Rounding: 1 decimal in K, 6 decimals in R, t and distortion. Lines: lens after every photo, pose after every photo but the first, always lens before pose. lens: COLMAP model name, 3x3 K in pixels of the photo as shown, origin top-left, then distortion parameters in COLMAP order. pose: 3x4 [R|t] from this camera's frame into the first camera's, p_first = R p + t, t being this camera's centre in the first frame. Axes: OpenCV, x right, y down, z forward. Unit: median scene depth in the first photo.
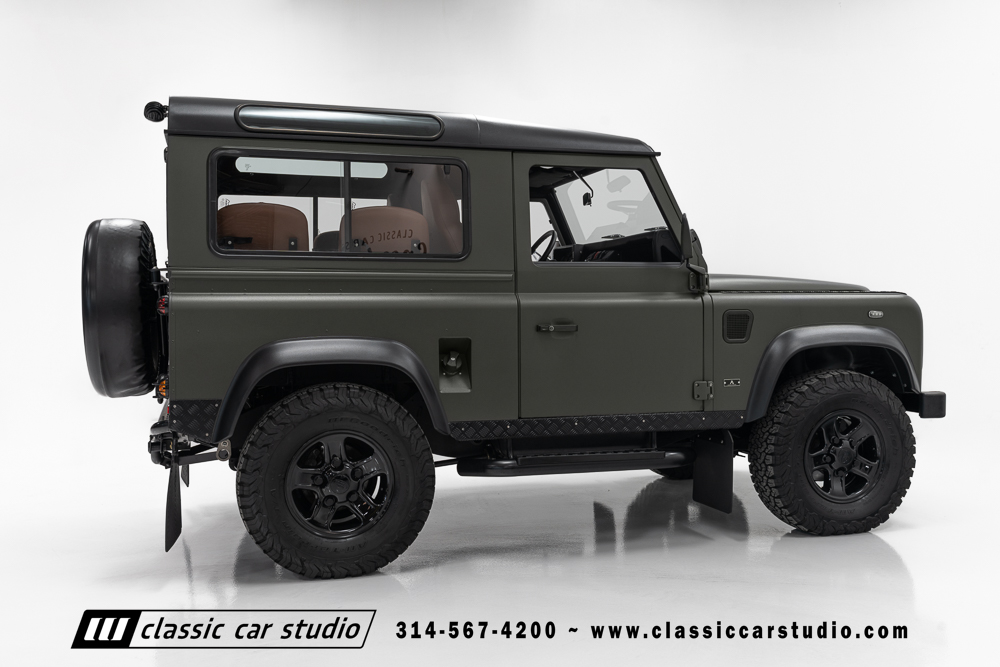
lens RADIAL K [[1005.2, 0, 500.0], [0, 1005.2, 333.5], [0, 0, 1]] dist [0.013188, 0.001800]
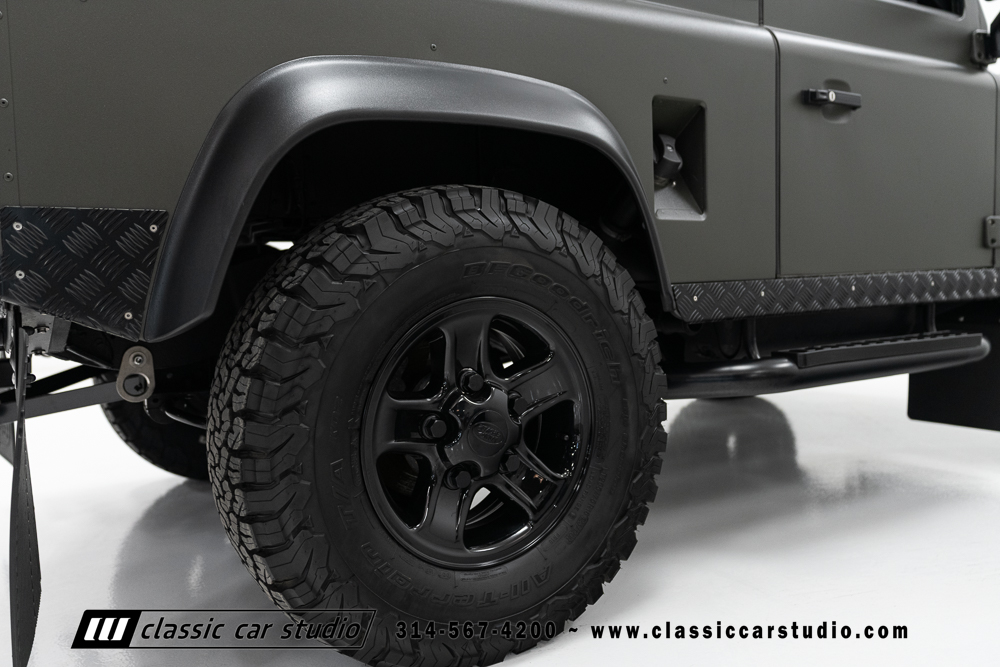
lens RADIAL K [[825.8, 0, 500.0], [0, 825.8, 333.5], [0, 0, 1]] dist [0.009122, 0.001906]
pose [[0.956326, -0.042489, 0.289198, -0.246850], [0.031895, 0.998640, 0.041249, 0.096734], [-0.290558, -0.030224, 0.956380, 0.683480]]
